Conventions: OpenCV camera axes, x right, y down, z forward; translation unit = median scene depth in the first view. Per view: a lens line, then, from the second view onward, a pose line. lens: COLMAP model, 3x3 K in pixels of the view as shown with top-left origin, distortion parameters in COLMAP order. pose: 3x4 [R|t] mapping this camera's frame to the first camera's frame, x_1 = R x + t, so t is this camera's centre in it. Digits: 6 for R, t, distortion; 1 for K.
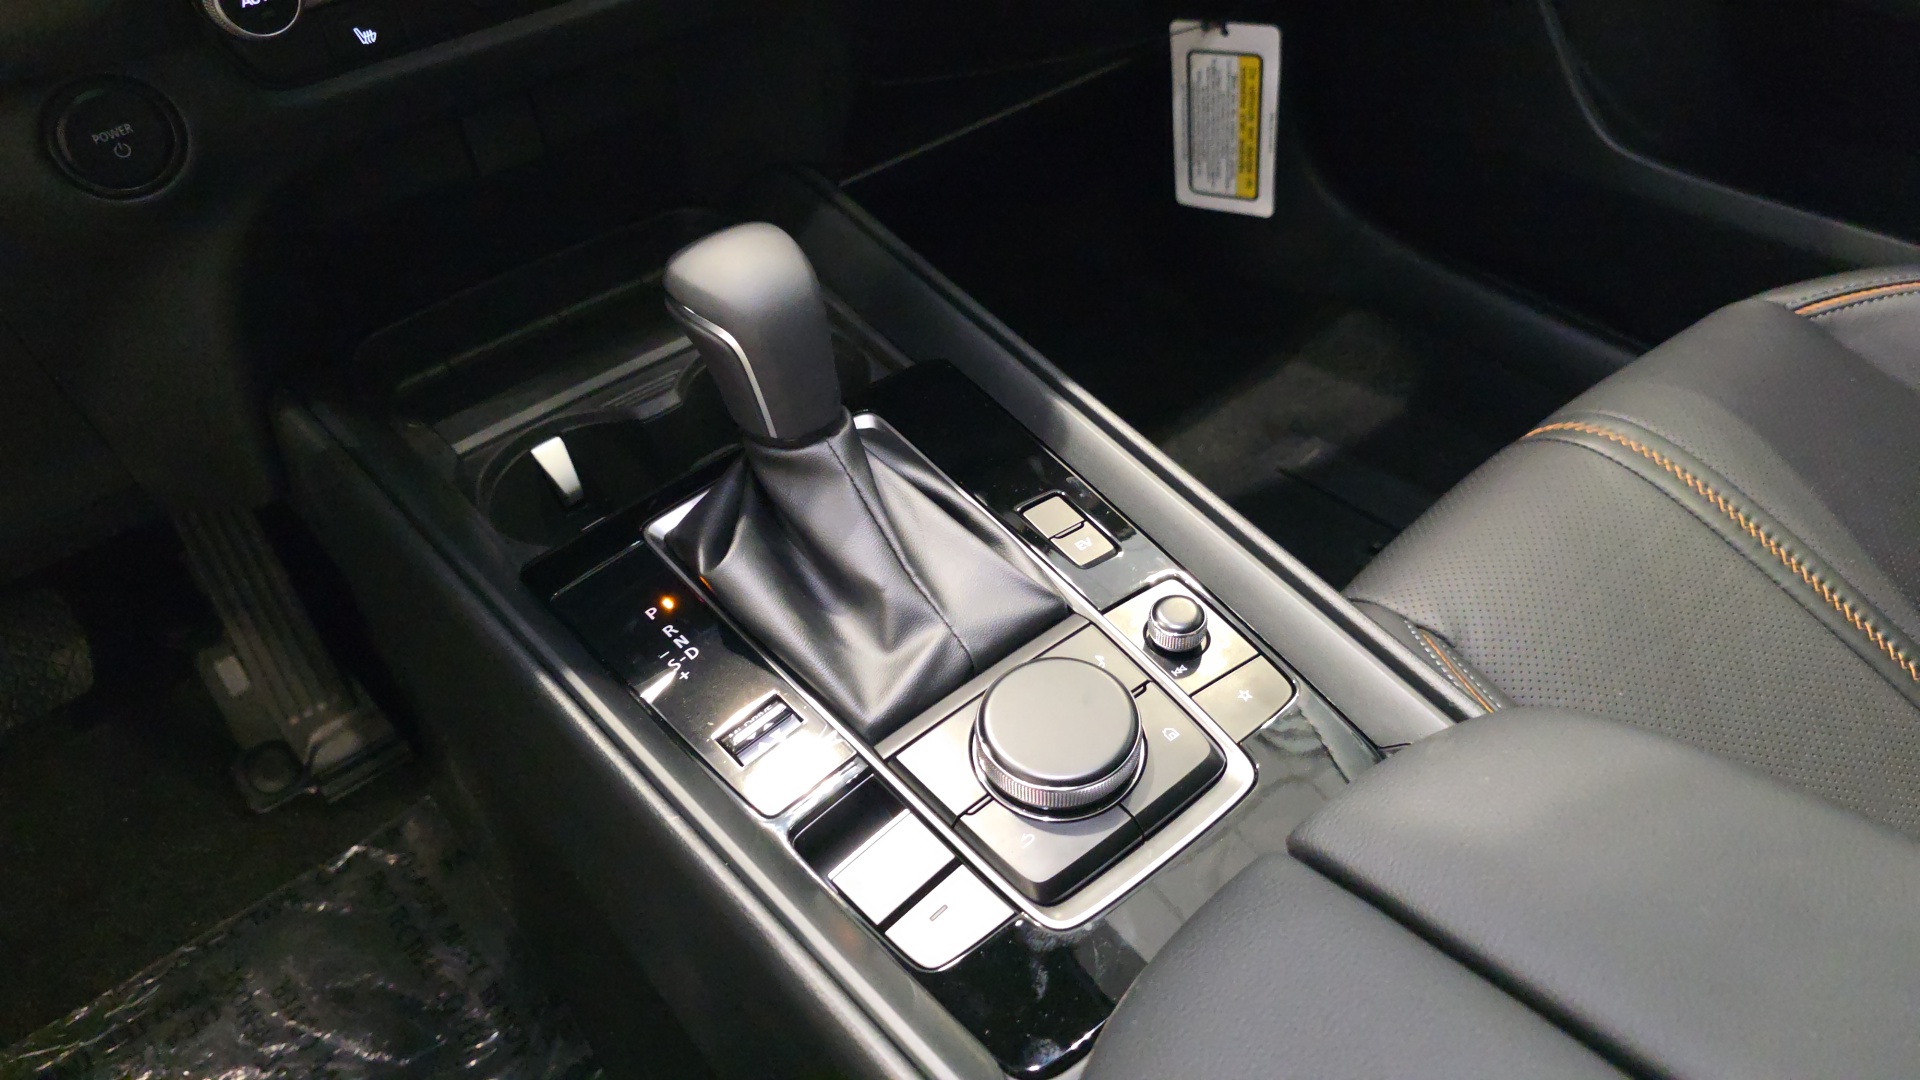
lens RADIAL K [[1292.6, 0, 981.5], [0, 1292.6, 499.7], [0, 0, 1]] dist [0.054632, -0.051154]
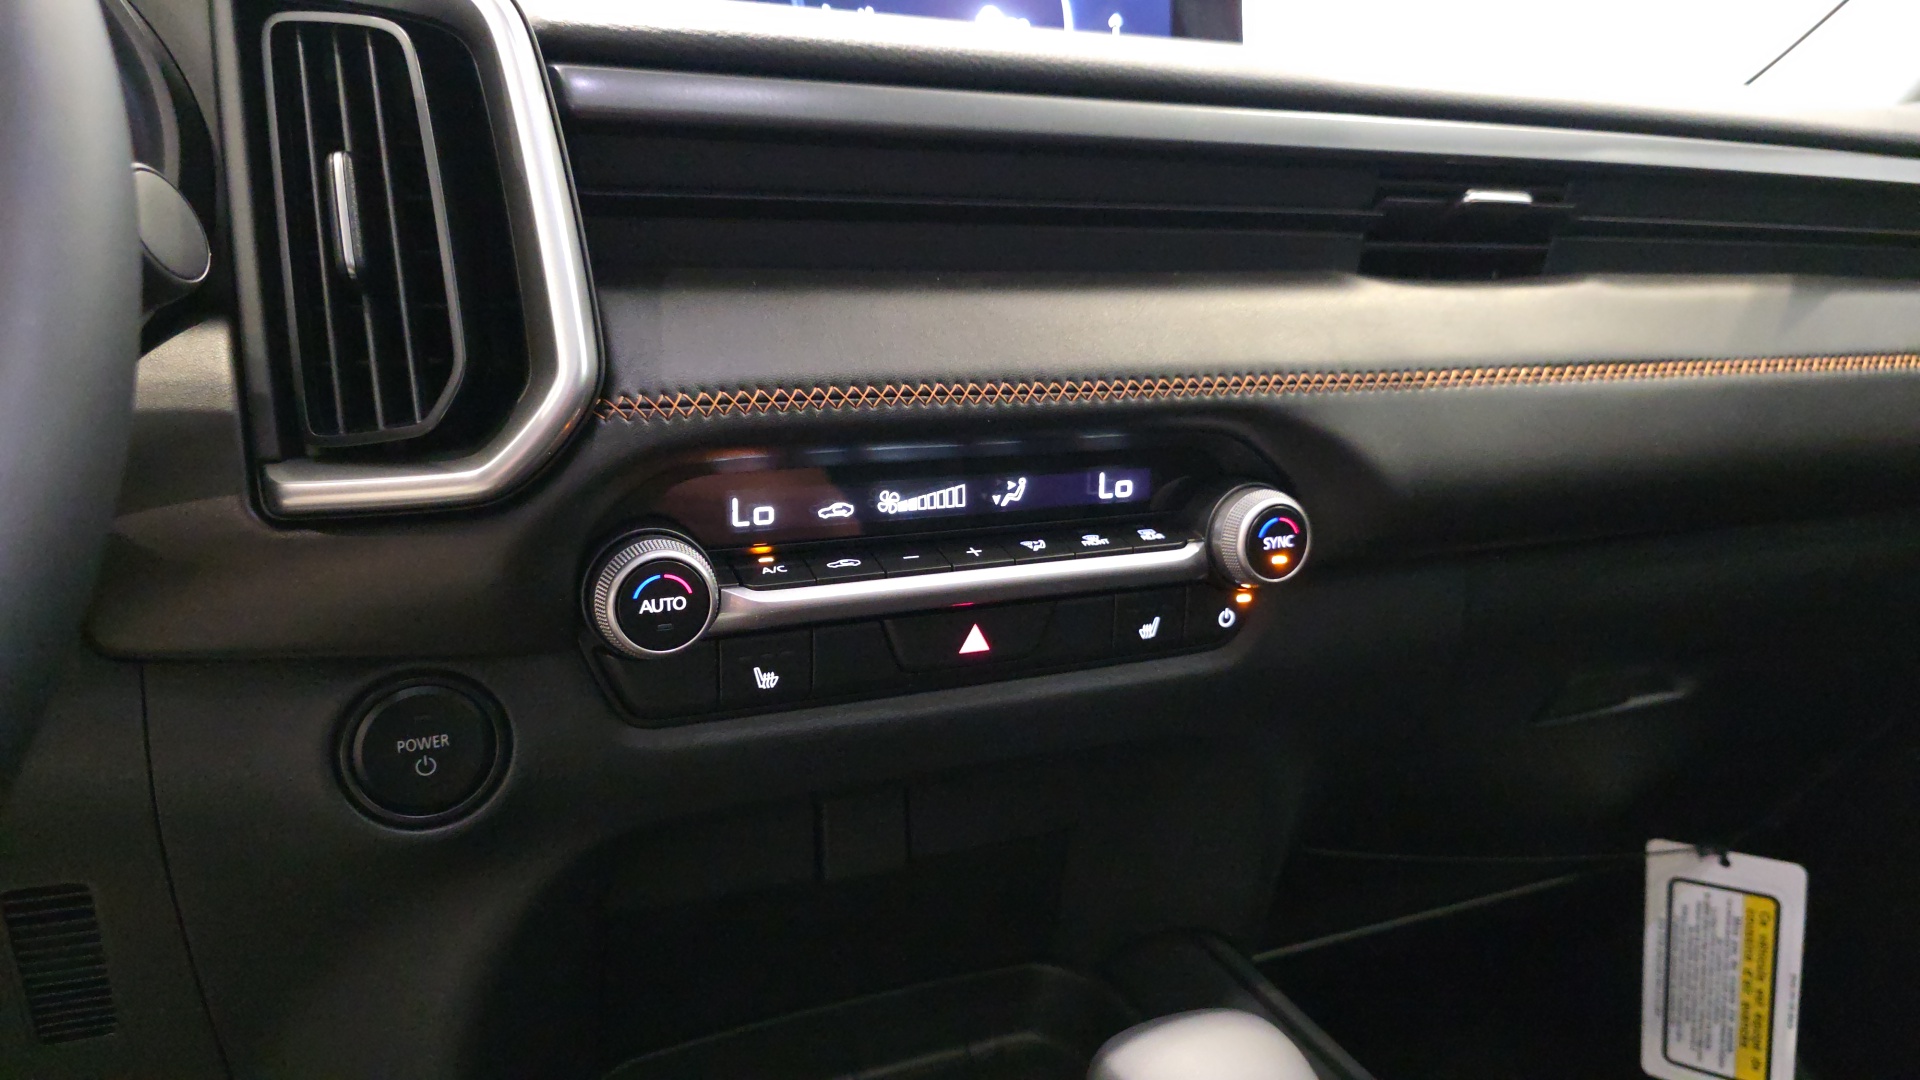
lens RADIAL K [[1292.6, 0, 1011.7], [0, 1292.6, 527.8], [0, 0, 1]] dist [0.054632, -0.051154]
pose [[0.972883, 0.100607, -0.208269, -0.088884], [-0.196883, 0.832780, -0.517412, -0.028065], [0.121387, 0.544386, 0.830005, 0.165153]]
